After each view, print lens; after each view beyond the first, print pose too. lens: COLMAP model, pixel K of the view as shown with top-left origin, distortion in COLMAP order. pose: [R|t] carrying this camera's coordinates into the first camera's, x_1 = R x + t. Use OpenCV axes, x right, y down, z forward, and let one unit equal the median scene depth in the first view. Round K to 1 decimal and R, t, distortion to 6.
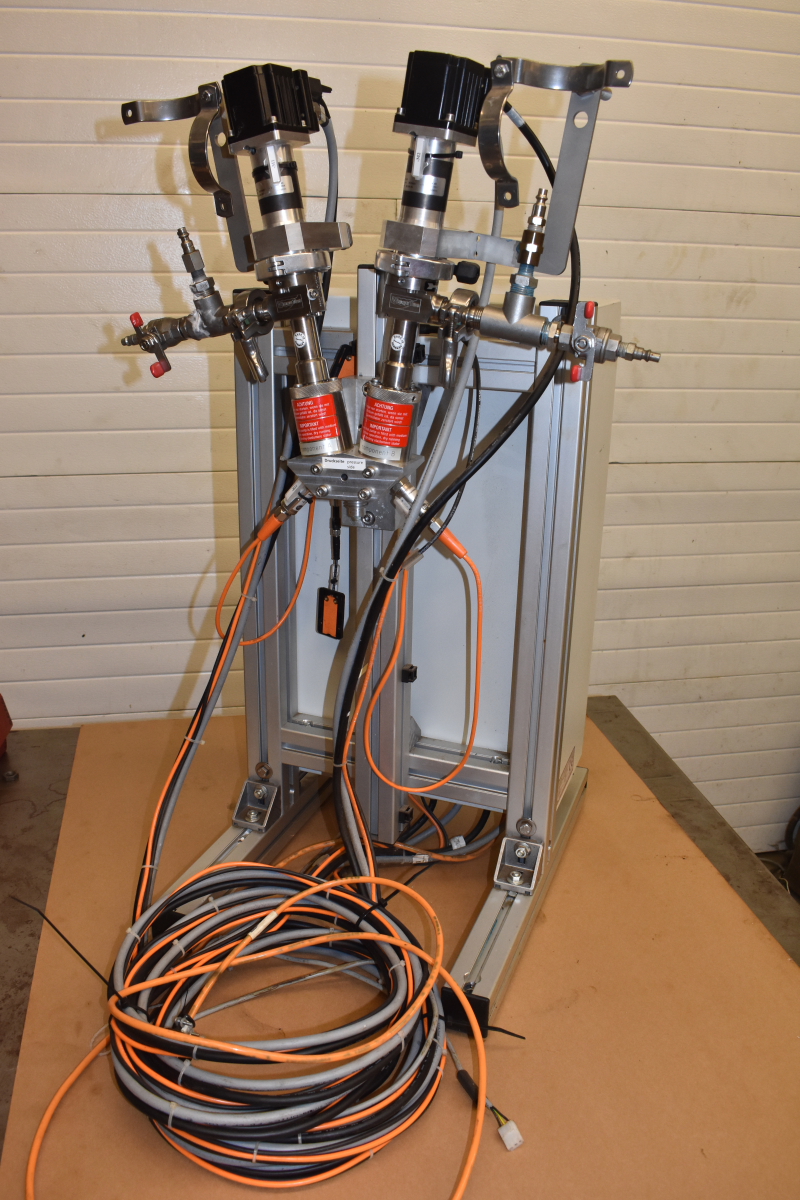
lens RADIAL K [[1029.2, 0, 399.2], [0, 1029.2, 602.2], [0, 0, 1]] dist [-0.068288, 0.032870]
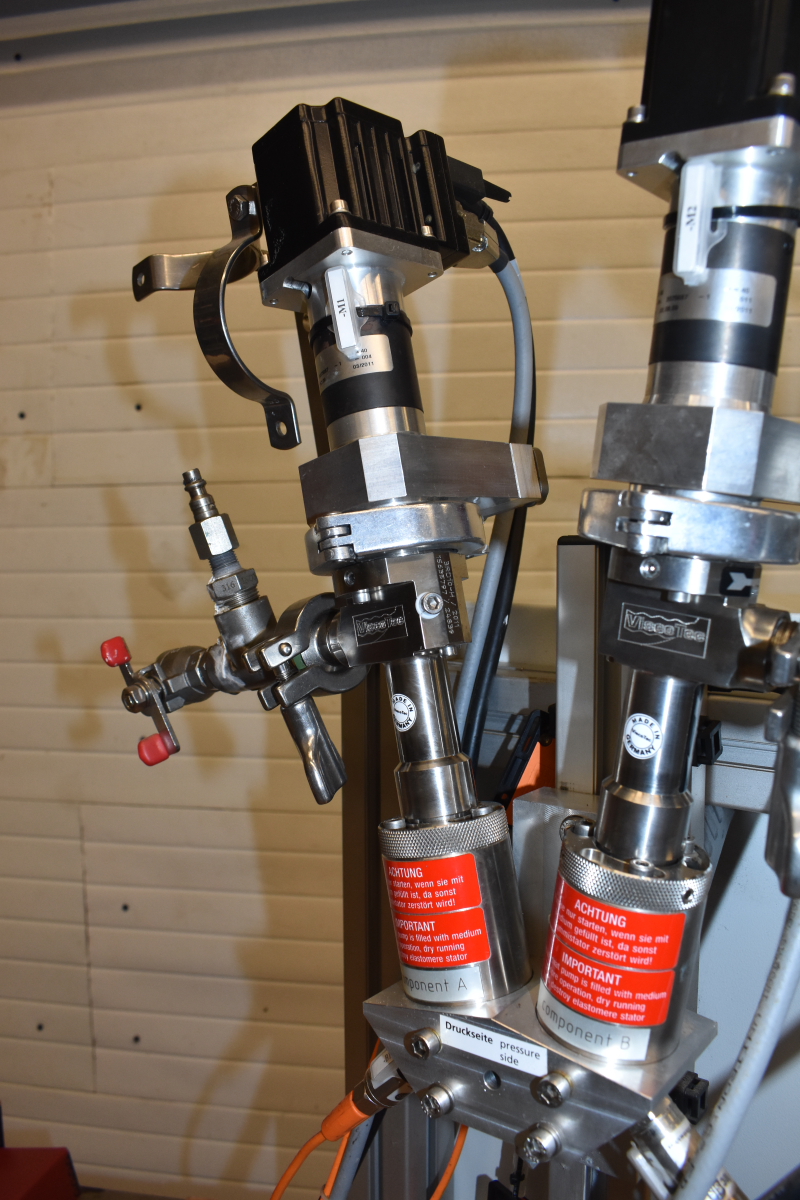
lens RADIAL K [[938.7, 0, 399.7], [0, 938.7, 596.0], [0, 0, 1]] dist [-0.107811, 0.009429]
pose [[0.951245, -0.004870, -0.308397, 0.017495], [-0.085041, 0.956978, -0.277420, -0.203125], [0.296480, 0.290121, 0.909906, 0.666542]]
